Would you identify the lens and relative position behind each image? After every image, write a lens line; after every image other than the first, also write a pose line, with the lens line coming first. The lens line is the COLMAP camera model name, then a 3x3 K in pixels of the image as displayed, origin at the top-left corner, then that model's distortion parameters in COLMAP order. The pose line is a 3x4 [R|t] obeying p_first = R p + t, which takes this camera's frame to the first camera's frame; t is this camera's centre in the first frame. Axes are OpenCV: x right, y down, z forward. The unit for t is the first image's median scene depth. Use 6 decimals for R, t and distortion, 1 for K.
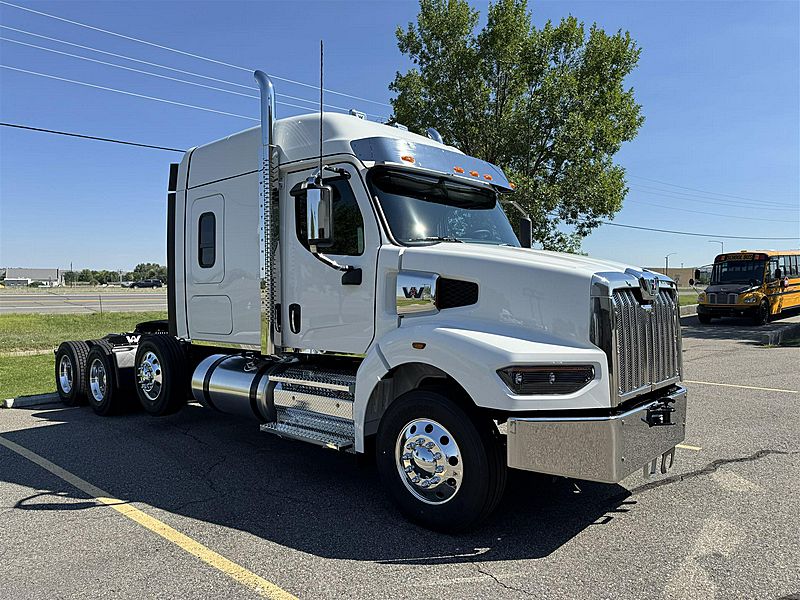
lens RADIAL K [[596.5, 0, 403.7], [0, 596.5, 294.6], [0, 0, 1]] dist [0.009532, -0.000986]
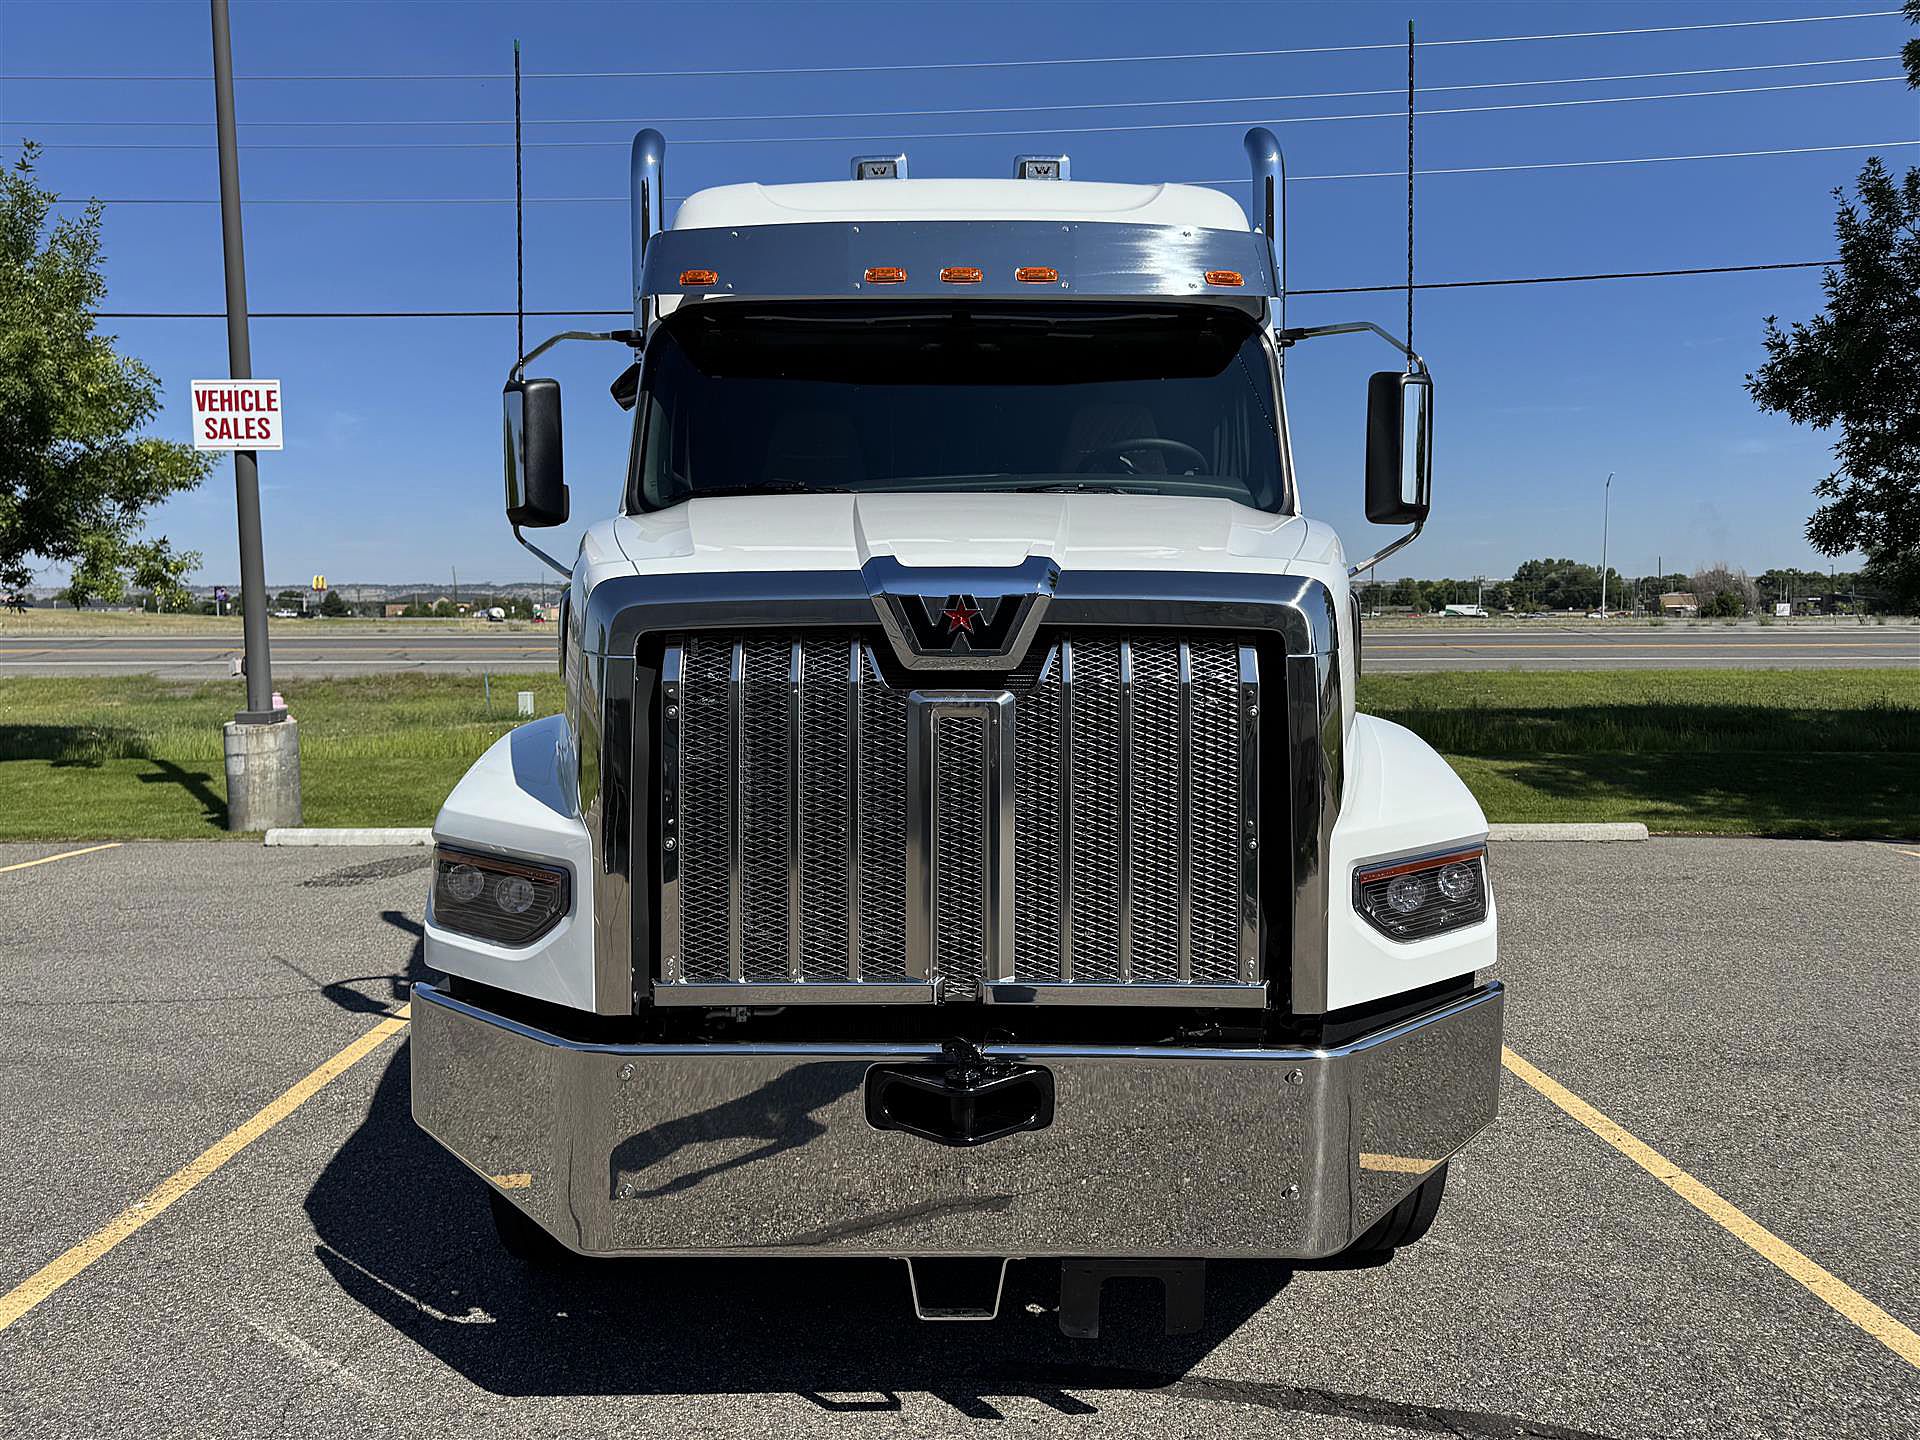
lens RADIAL K [[1431.7, 0, 976.3], [0, 1431.7, 721.0], [0, 0, 1]] dist [0.009532, -0.000986]
pose [[0.648311, 0.050526, -0.759697, 0.895650], [-0.004796, 0.998047, 0.062285, -0.005486], [0.761360, -0.036736, 0.647288, 0.594259]]
